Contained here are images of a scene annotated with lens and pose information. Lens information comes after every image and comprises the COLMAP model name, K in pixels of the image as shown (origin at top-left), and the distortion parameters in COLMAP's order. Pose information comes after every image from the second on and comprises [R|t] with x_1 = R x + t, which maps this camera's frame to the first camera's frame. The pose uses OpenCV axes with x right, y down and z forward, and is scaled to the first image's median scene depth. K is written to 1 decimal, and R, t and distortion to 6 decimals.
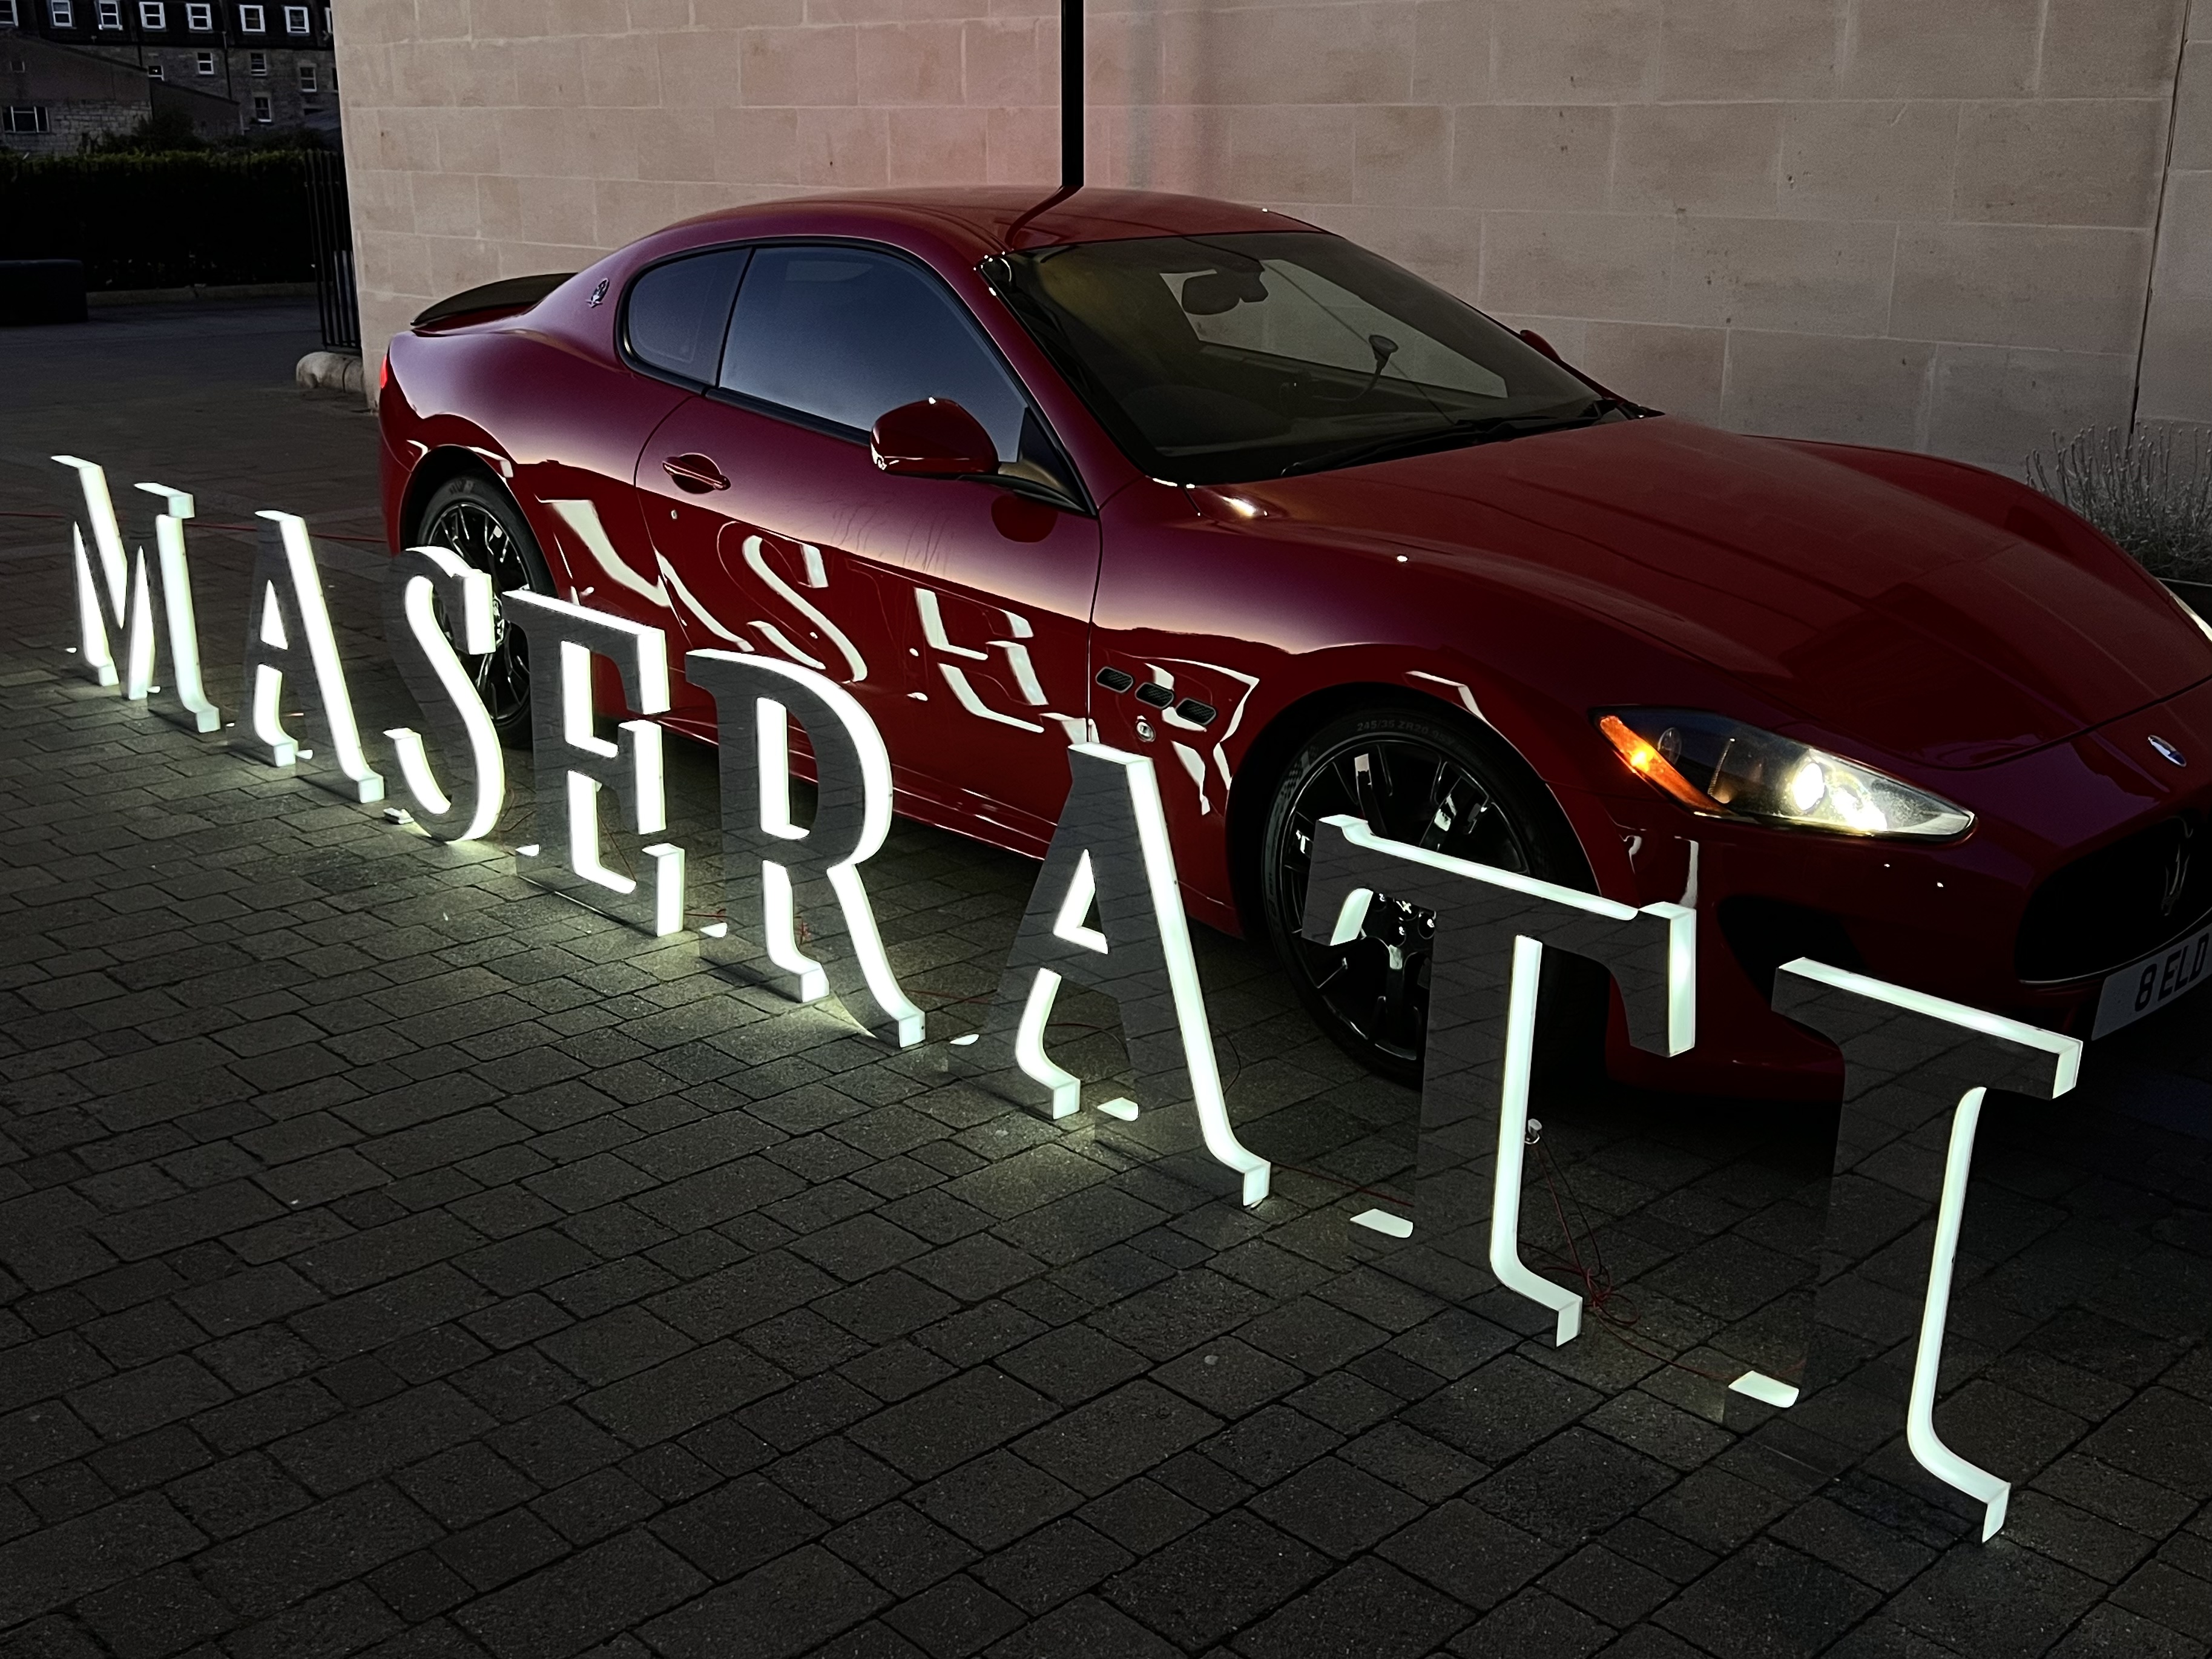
lens RADIAL K [[2294.6, 0, 1106.0], [0, 2294.6, 829.5], [0, 0, 1]] dist [0.126052, -0.293894]
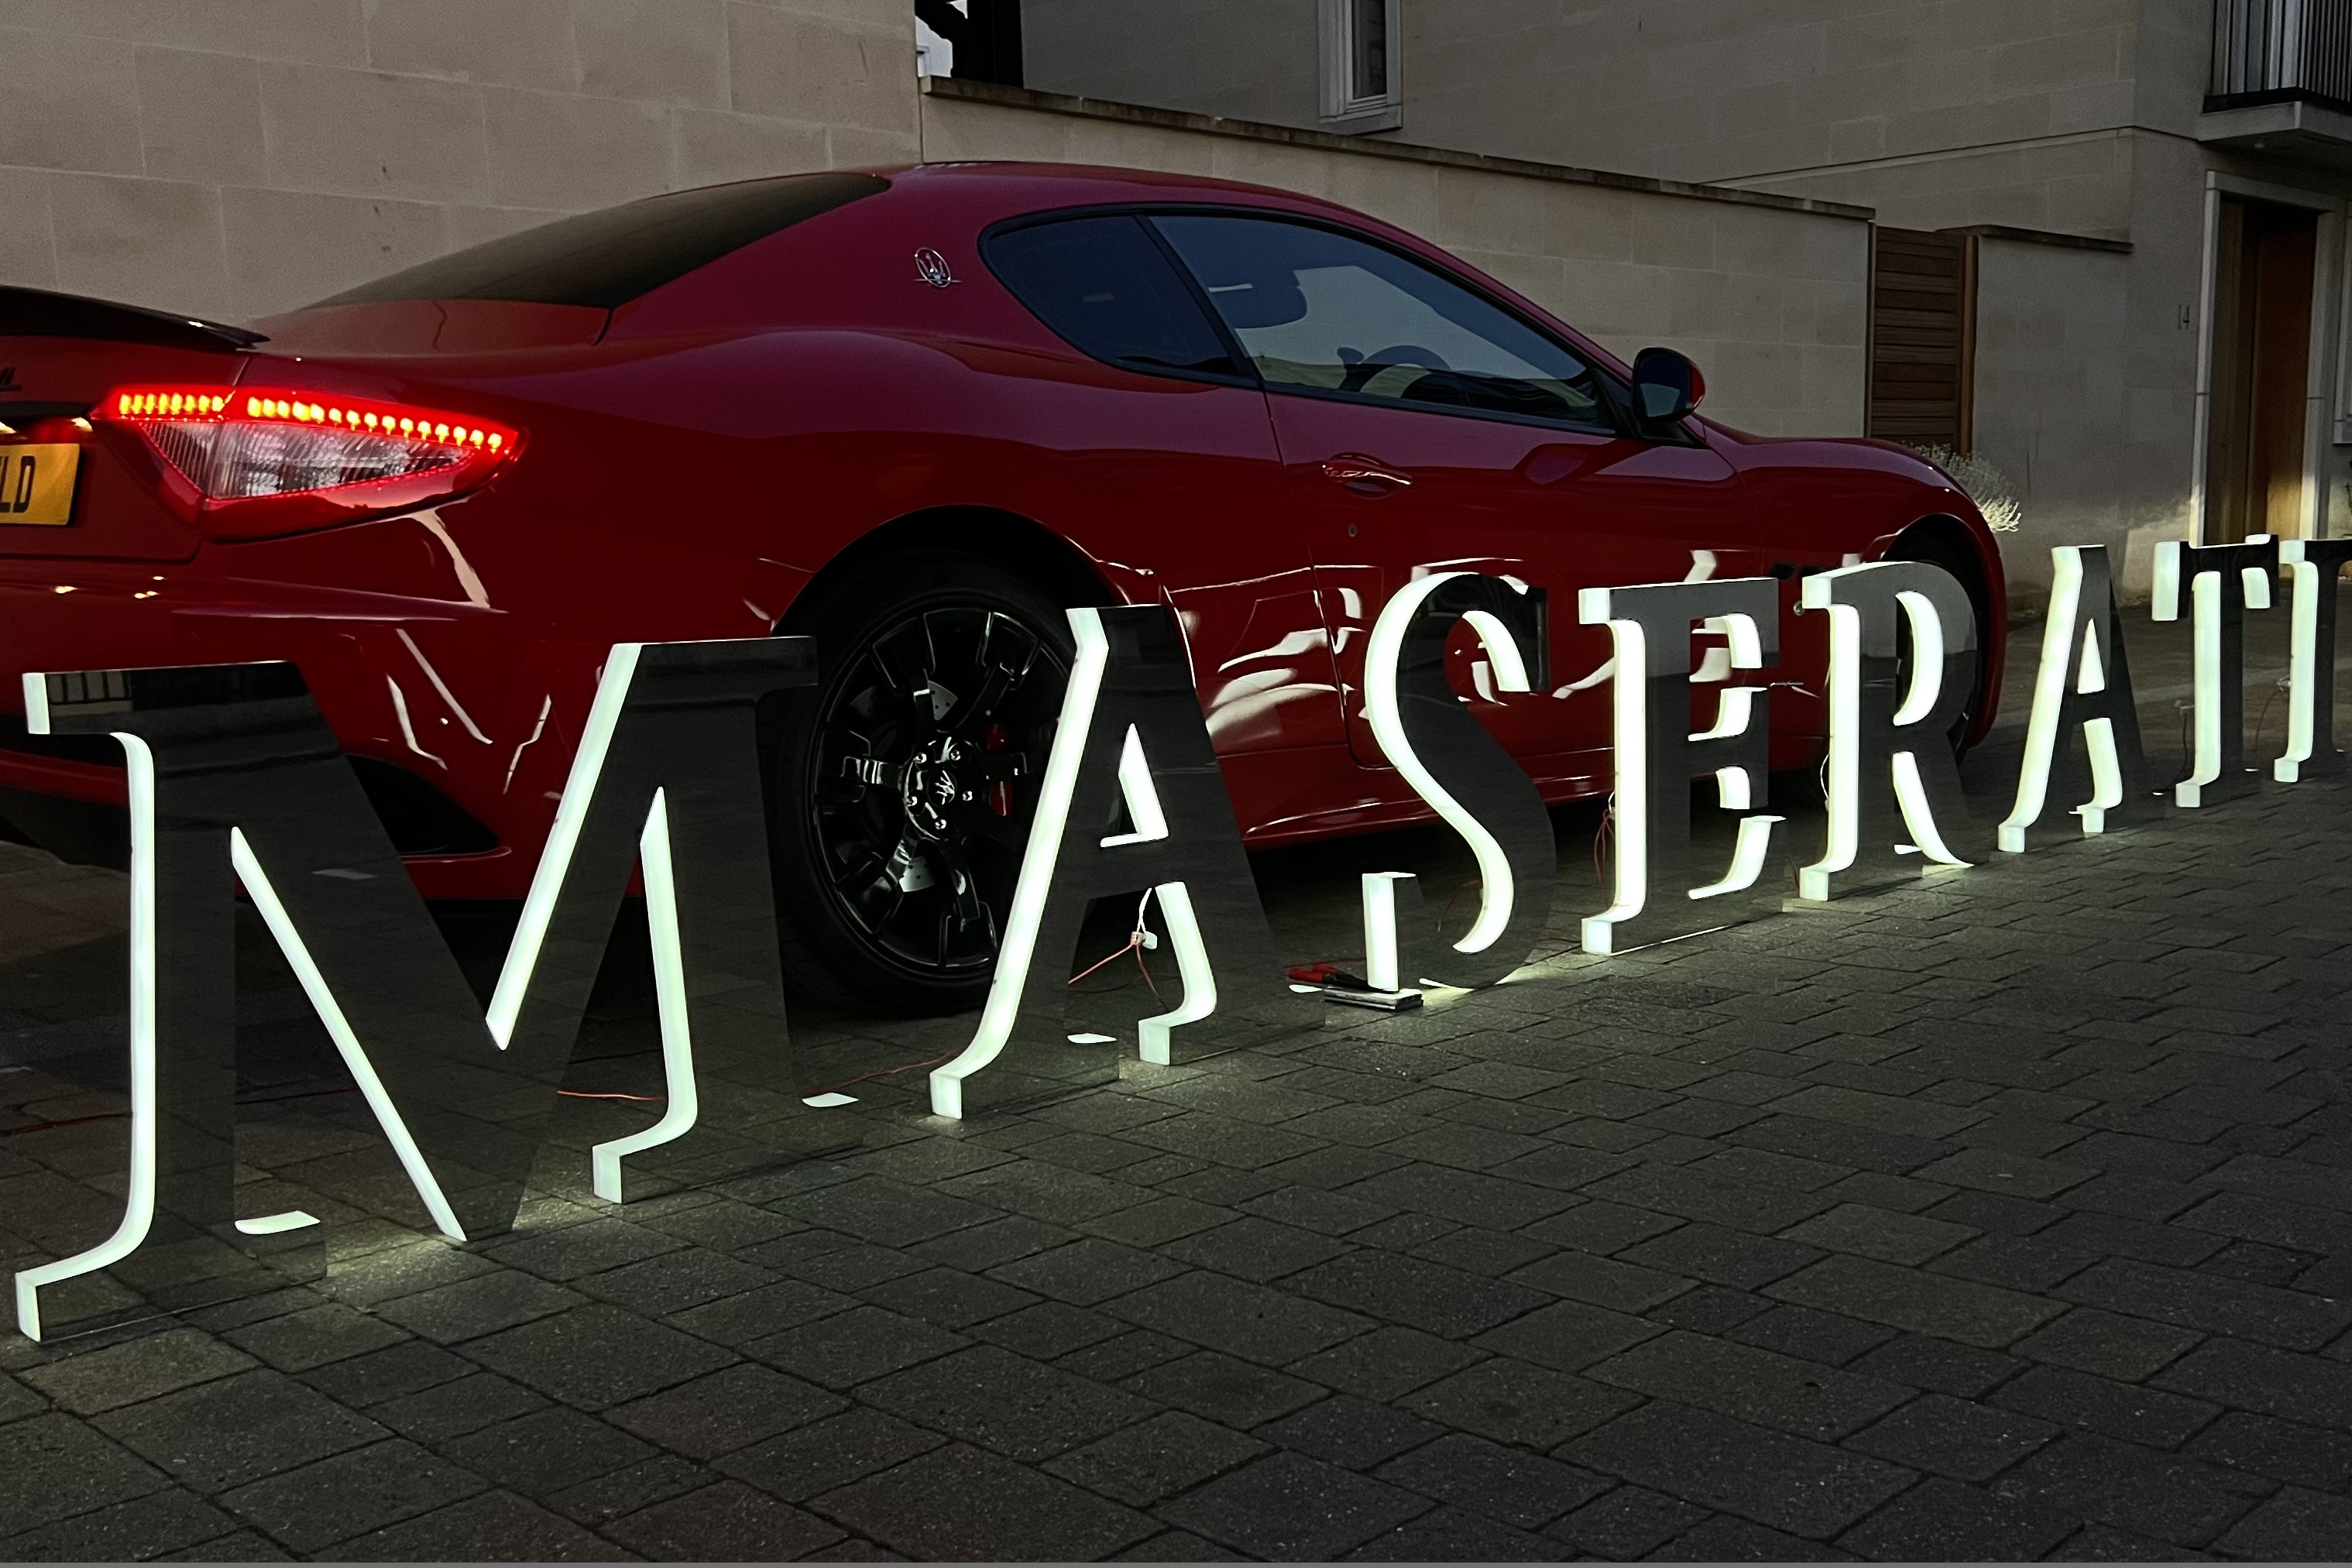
lens RADIAL K [[2312.3, 0, 1210.3], [0, 2312.3, 839.6], [0, 0, 1]] dist [0.096215, -0.186253]
pose [[-0.017850, -0.152841, 0.988090, -1.420342], [0.310581, 0.938512, 0.150783, -0.246944], [-0.950379, 0.309573, 0.030717, 1.513904]]
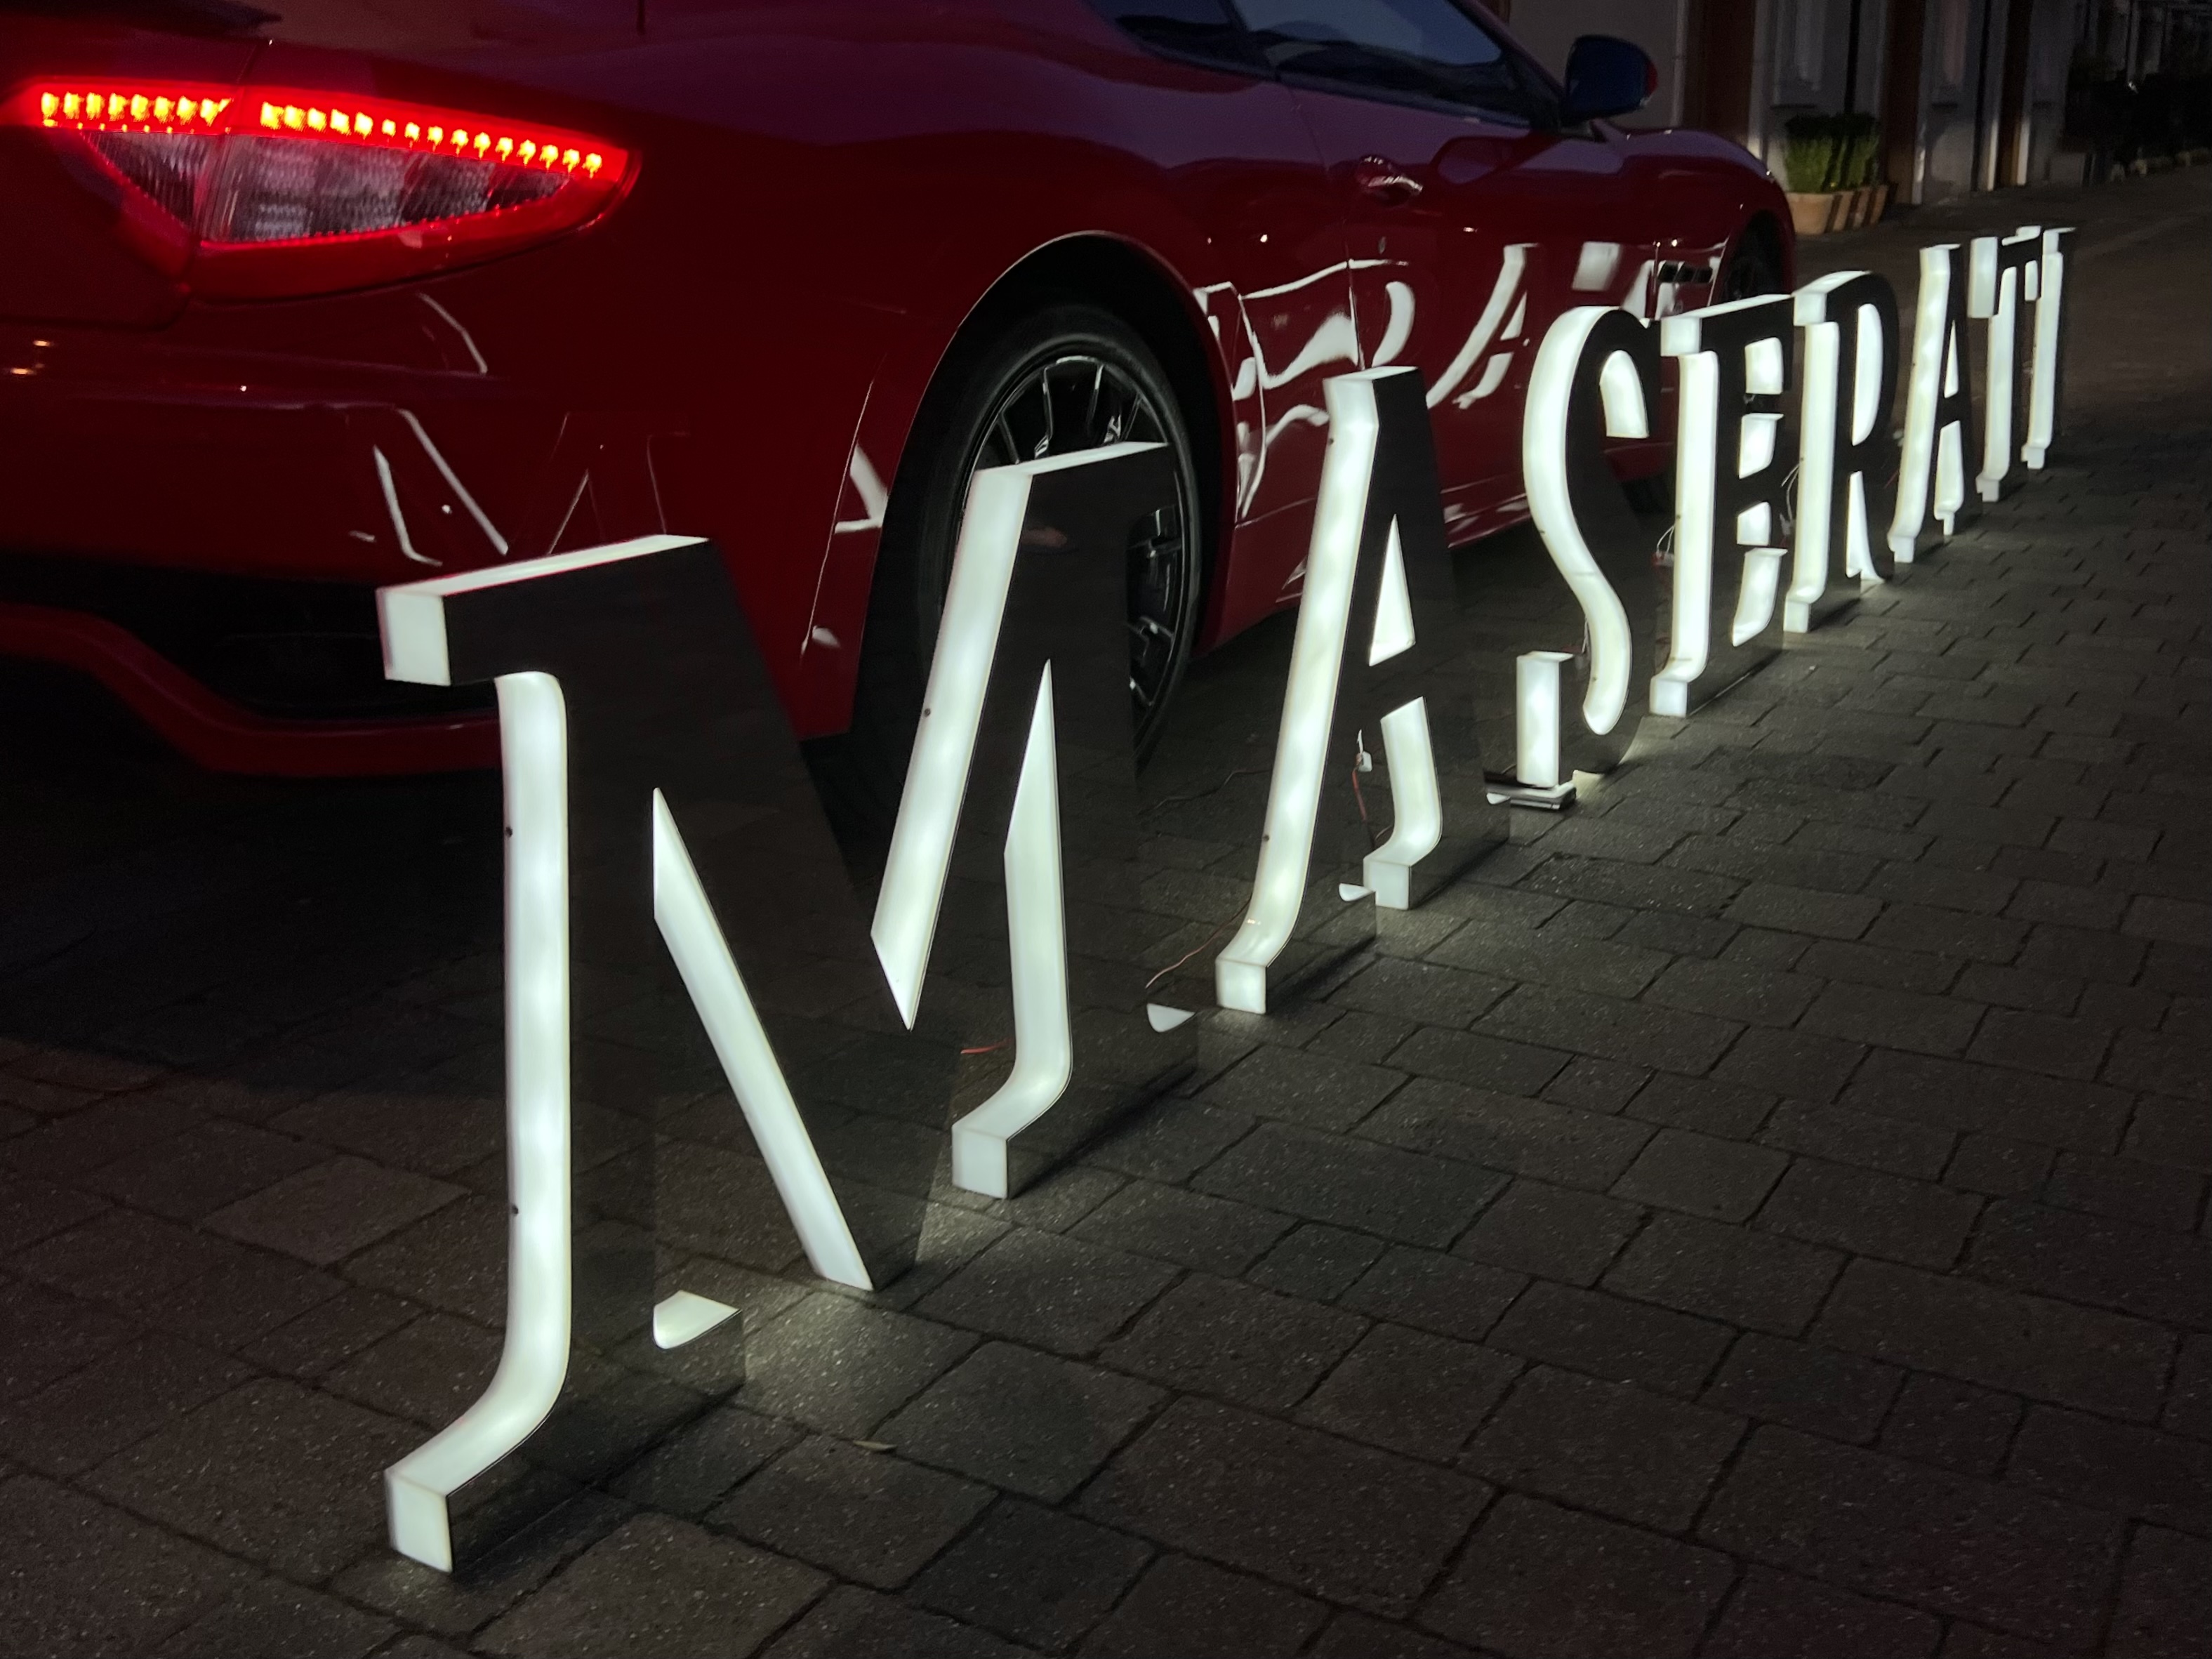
lens RADIAL K [[2245.8, 0, 1132.3], [0, 2245.8, 642.4], [0, 0, 1]] dist [0.084954, -0.165720]
pose [[-0.266938, -0.225495, 0.936961, -1.200351], [0.283171, 0.910970, 0.299914, -0.363551], [-0.921172, 0.345379, -0.179319, 1.769910]]
